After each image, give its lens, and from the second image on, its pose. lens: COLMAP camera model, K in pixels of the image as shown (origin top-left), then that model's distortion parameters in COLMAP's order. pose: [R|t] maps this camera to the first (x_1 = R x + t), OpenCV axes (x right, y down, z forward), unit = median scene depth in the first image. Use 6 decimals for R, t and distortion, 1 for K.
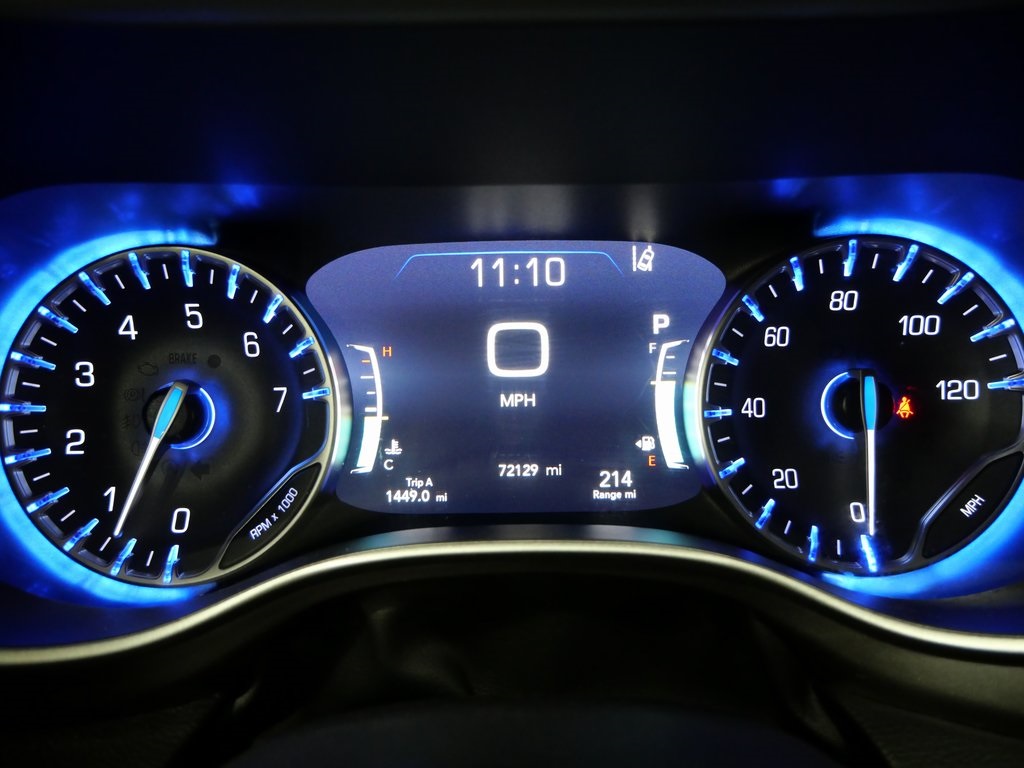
lens RADIAL K [[877.9, 0, 509.6], [0, 877.9, 388.9], [0, 0, 1]] dist [-0.023591, 0.001989]
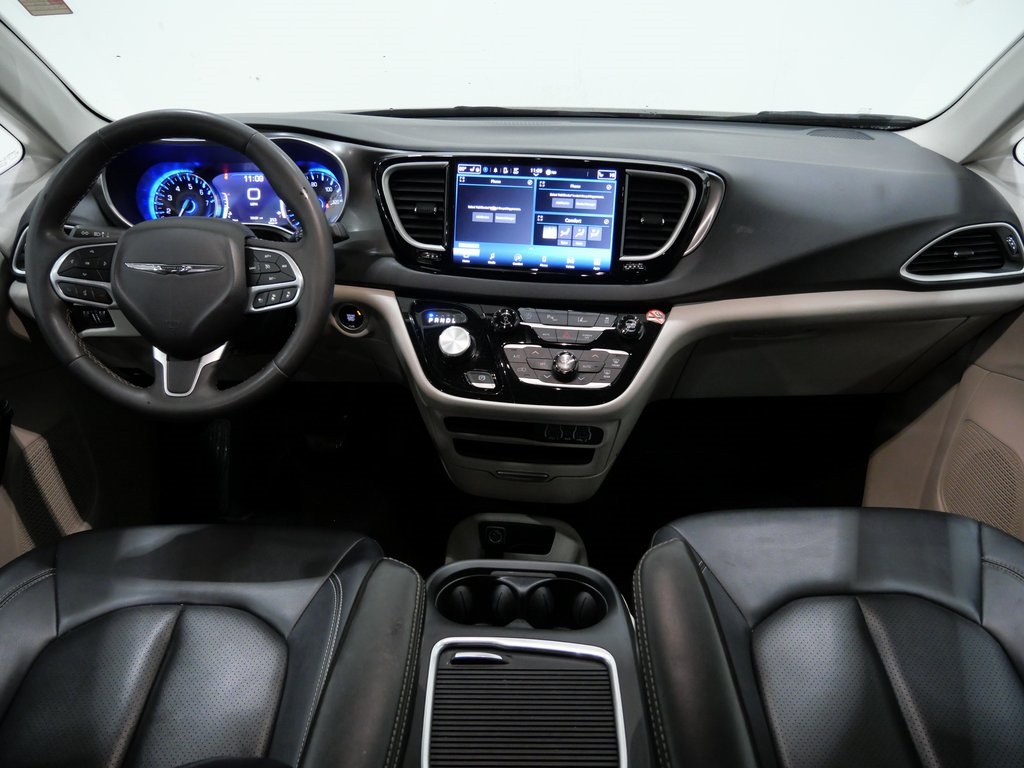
lens RADIAL K [[726.1, 0, 506.5], [0, 726.1, 389.0], [0, 0, 1]] dist [-0.036169, 0.007980]
pose [[0.999898, 0.014227, -0.000934, 1.571099], [-0.013973, 0.990884, 0.133991, 0.519784], [0.002832, -0.133964, 0.990982, -3.460929]]
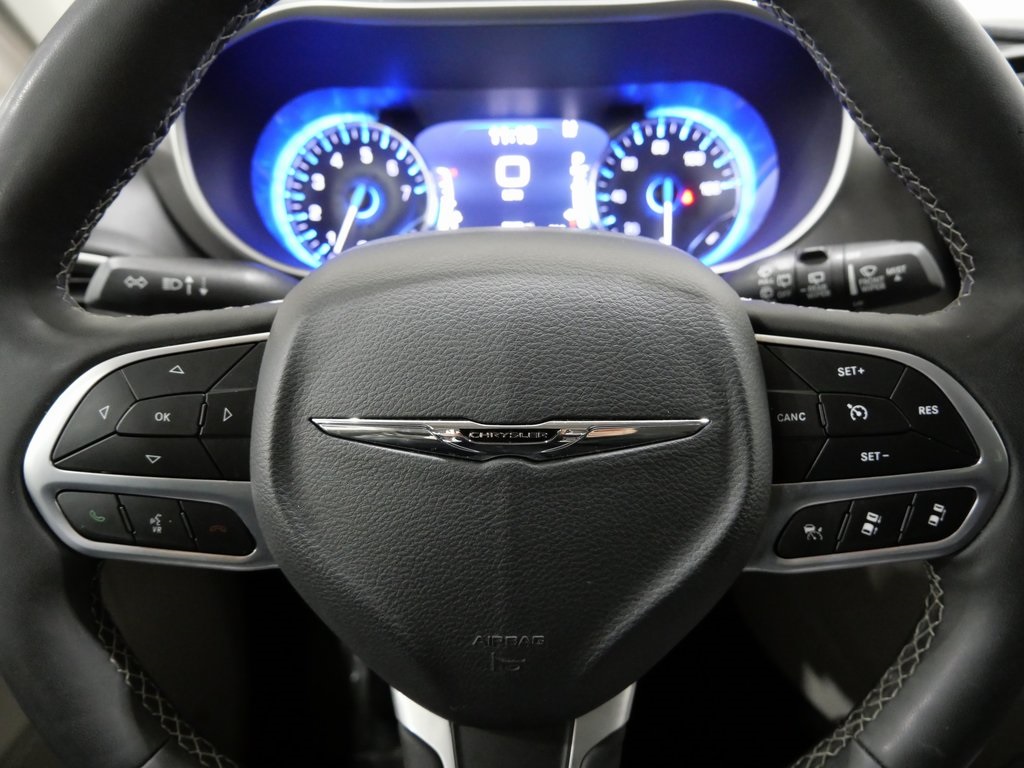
lens RADIAL K [[726.1, 0, 506.9], [0, 726.1, 383.5], [0, 0, 1]] dist [-0.036169, 0.007980]
pose [[0.999987, -0.002523, -0.004347, 0.002182], [0.003021, 0.992945, 0.118537, 0.277875], [0.004017, -0.118549, 0.992940, -0.895682]]
